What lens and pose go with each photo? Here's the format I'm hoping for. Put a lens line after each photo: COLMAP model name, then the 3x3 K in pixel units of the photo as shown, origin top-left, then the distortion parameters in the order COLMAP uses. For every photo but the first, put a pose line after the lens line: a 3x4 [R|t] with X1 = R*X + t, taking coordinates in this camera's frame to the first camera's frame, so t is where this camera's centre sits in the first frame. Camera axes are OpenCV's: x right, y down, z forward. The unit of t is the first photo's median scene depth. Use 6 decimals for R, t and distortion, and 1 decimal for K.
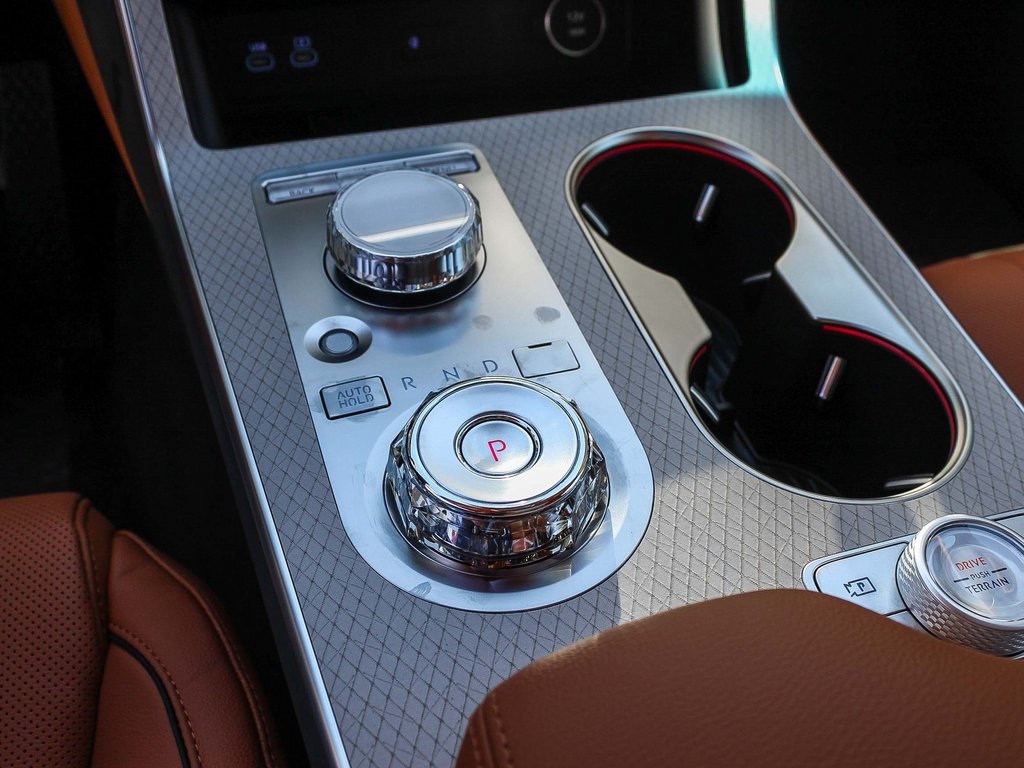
lens RADIAL K [[1111.4, 0, 512.0], [0, 1111.4, 384.0], [0, 0, 1]] dist [-0.015425, -0.015953]
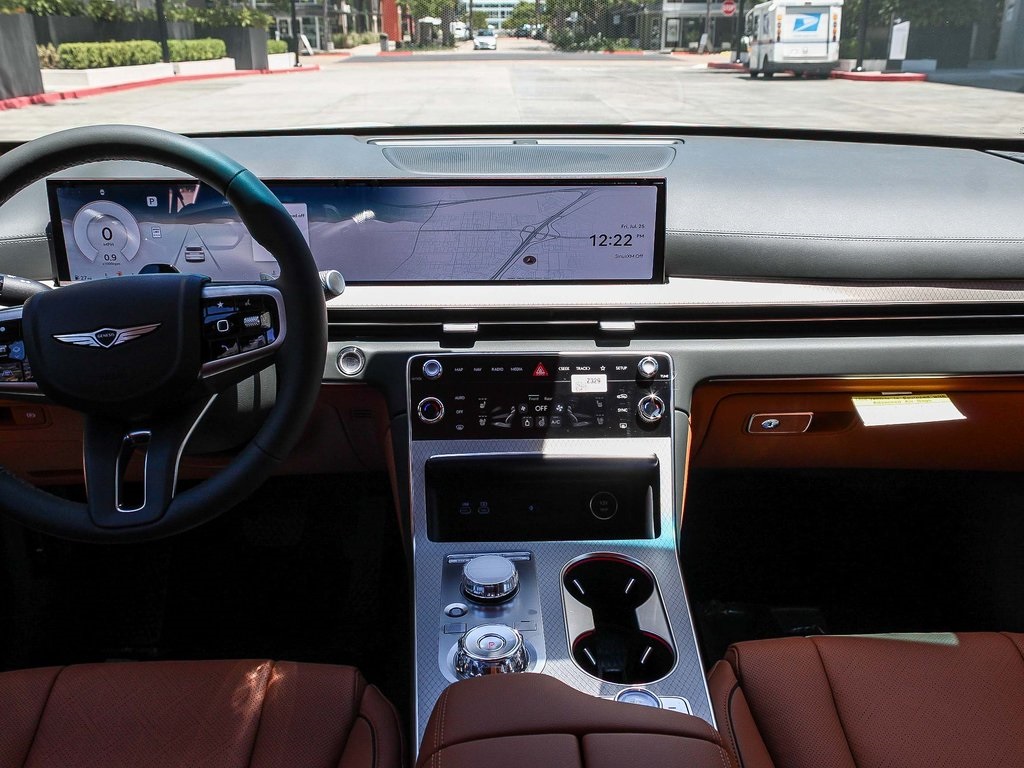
lens RADIAL K [[968.4, 0, 512.0], [0, 968.4, 384.0], [0, 0, 1]] dist [0.001018, -0.001501]
pose [[0.961363, 0.052328, -0.270265, 0.574475], [-0.155121, 0.914032, -0.374809, 0.312236], [0.227418, 0.402252, 0.886834, -1.287382]]
